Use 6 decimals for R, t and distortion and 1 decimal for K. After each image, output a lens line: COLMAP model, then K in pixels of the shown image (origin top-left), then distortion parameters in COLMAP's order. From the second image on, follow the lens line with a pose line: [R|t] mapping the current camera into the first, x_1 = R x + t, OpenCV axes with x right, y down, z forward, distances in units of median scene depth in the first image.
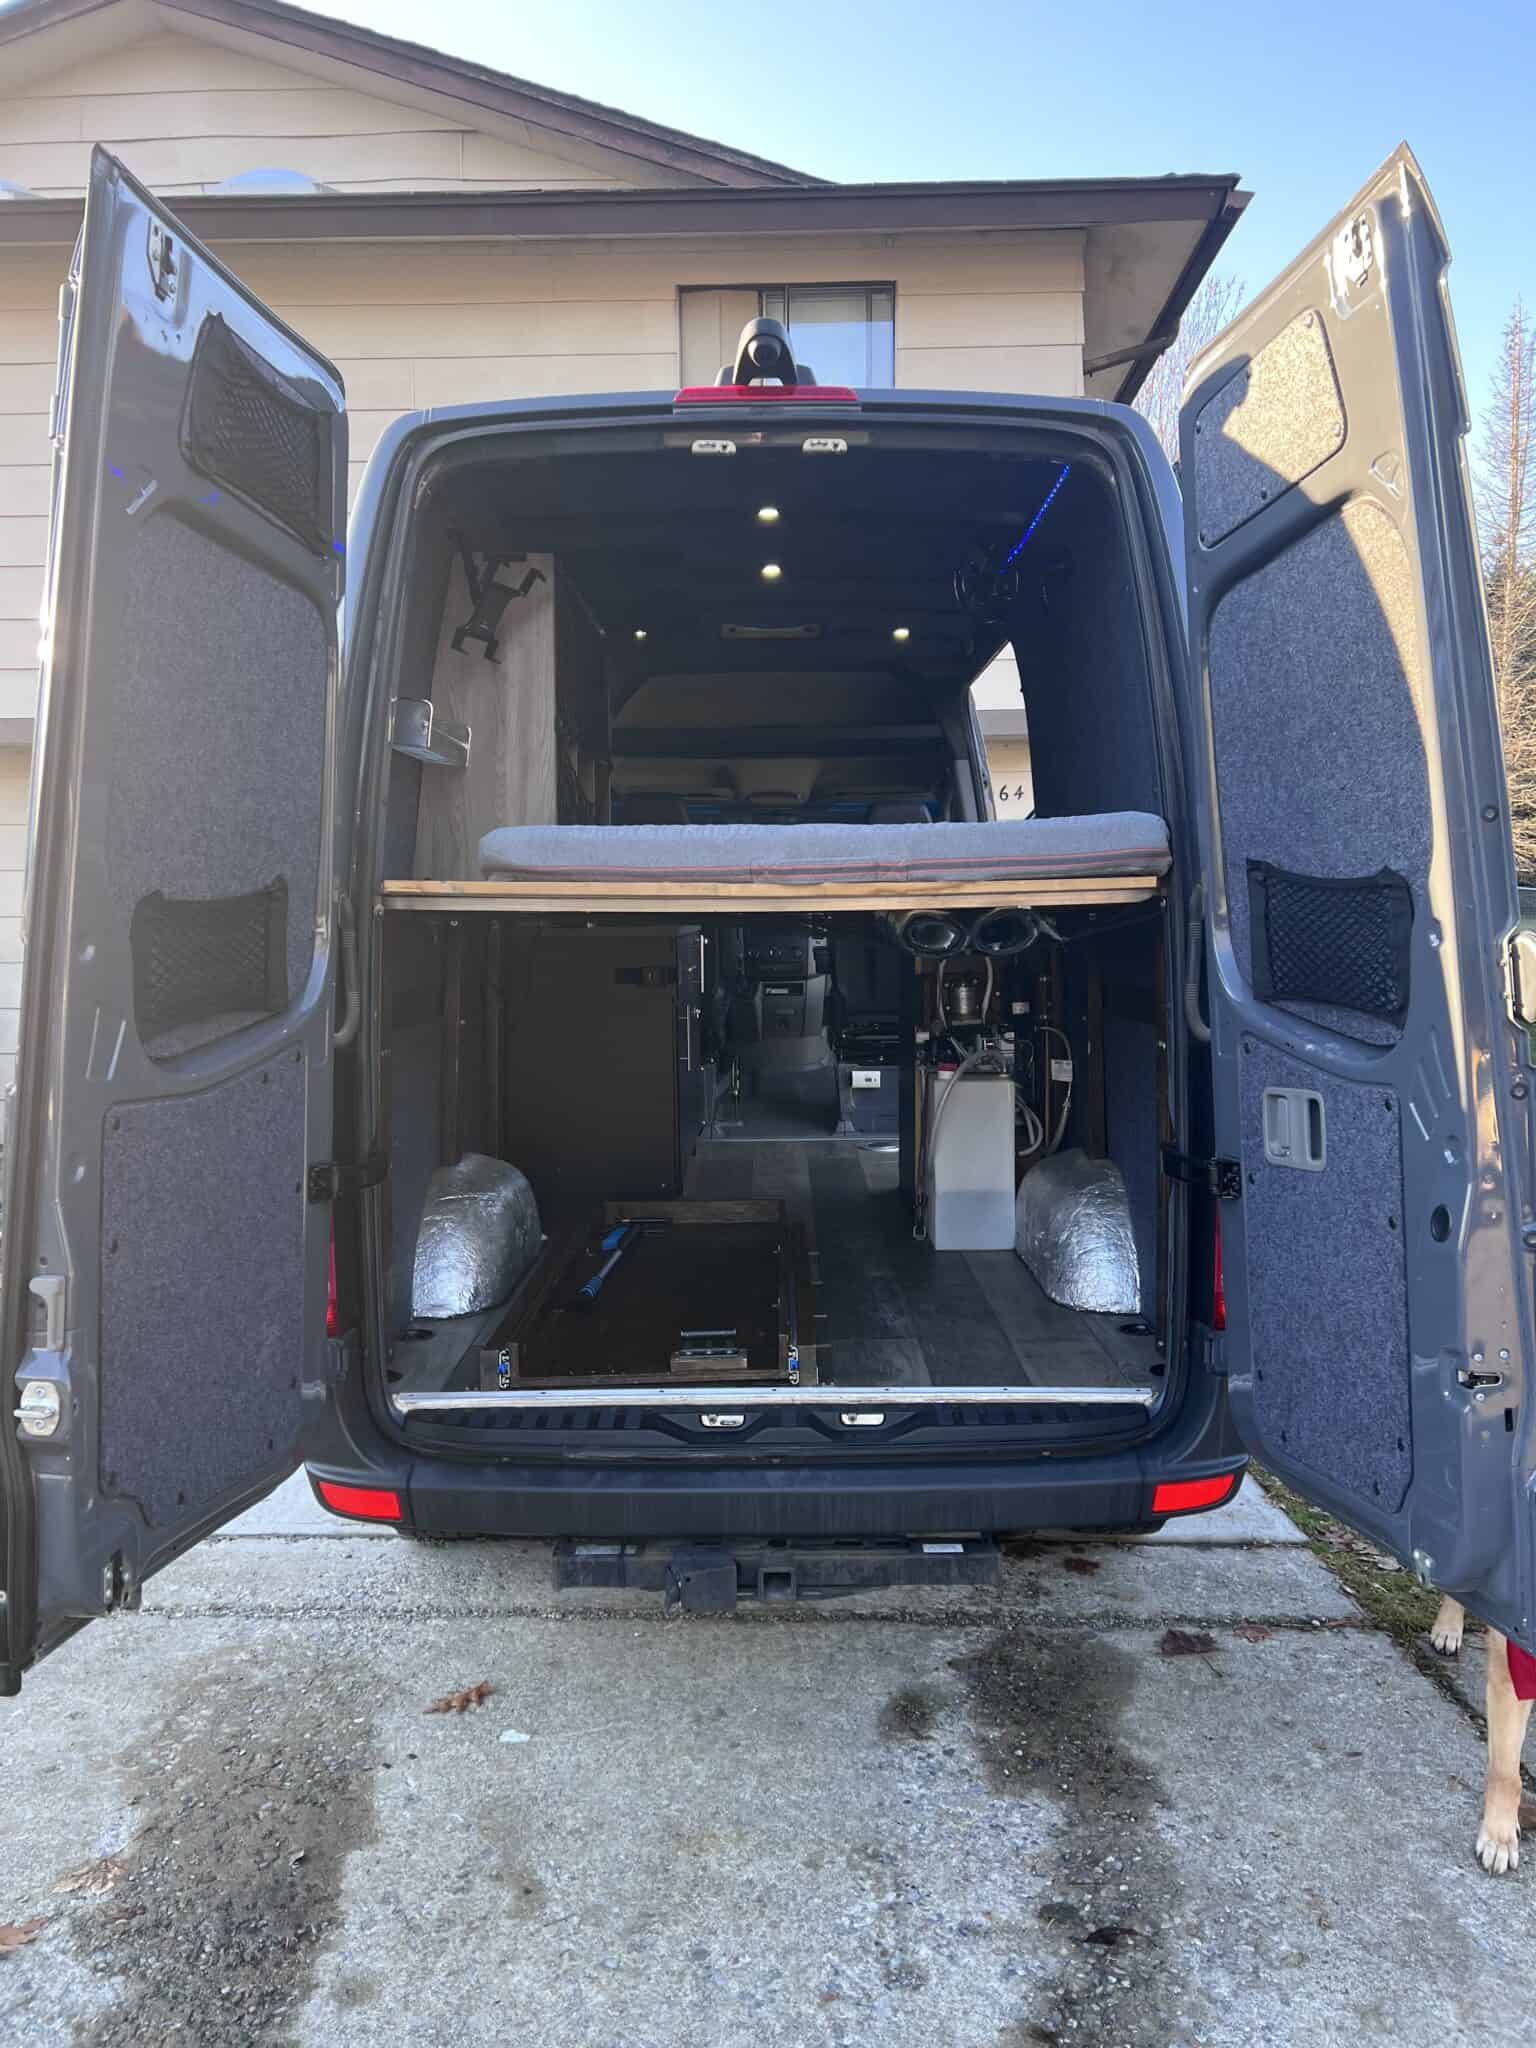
lens RADIAL K [[1534.8, 0, 768.8], [0, 1534.8, 1046.9], [0, 0, 1]] dist [0.071376, -0.071893]
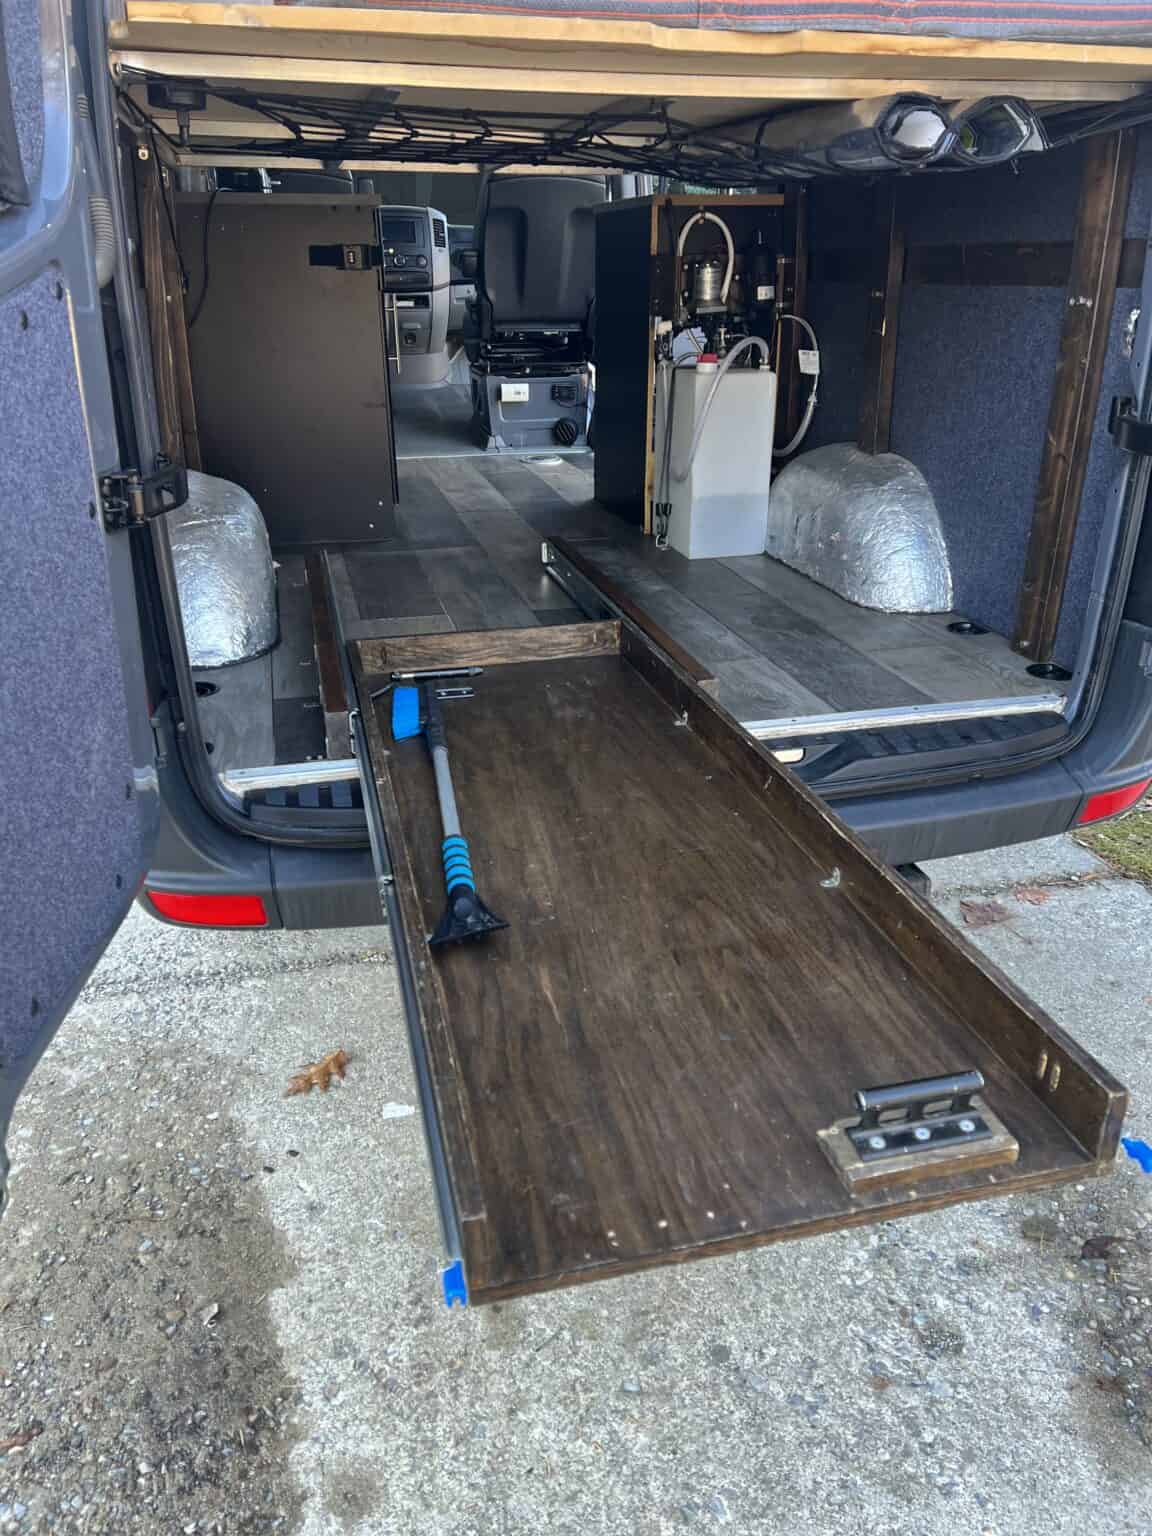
lens RADIAL K [[1151.1, 0, 576.6], [0, 1151.1, 785.2], [0, 0, 1]] dist [0.071376, -0.071893]
pose [[0.970212, -0.093898, 0.223322, -0.207722], [0.016953, 0.945887, 0.324053, 0.041284], [-0.241665, -0.310614, 0.919302, 0.423368]]
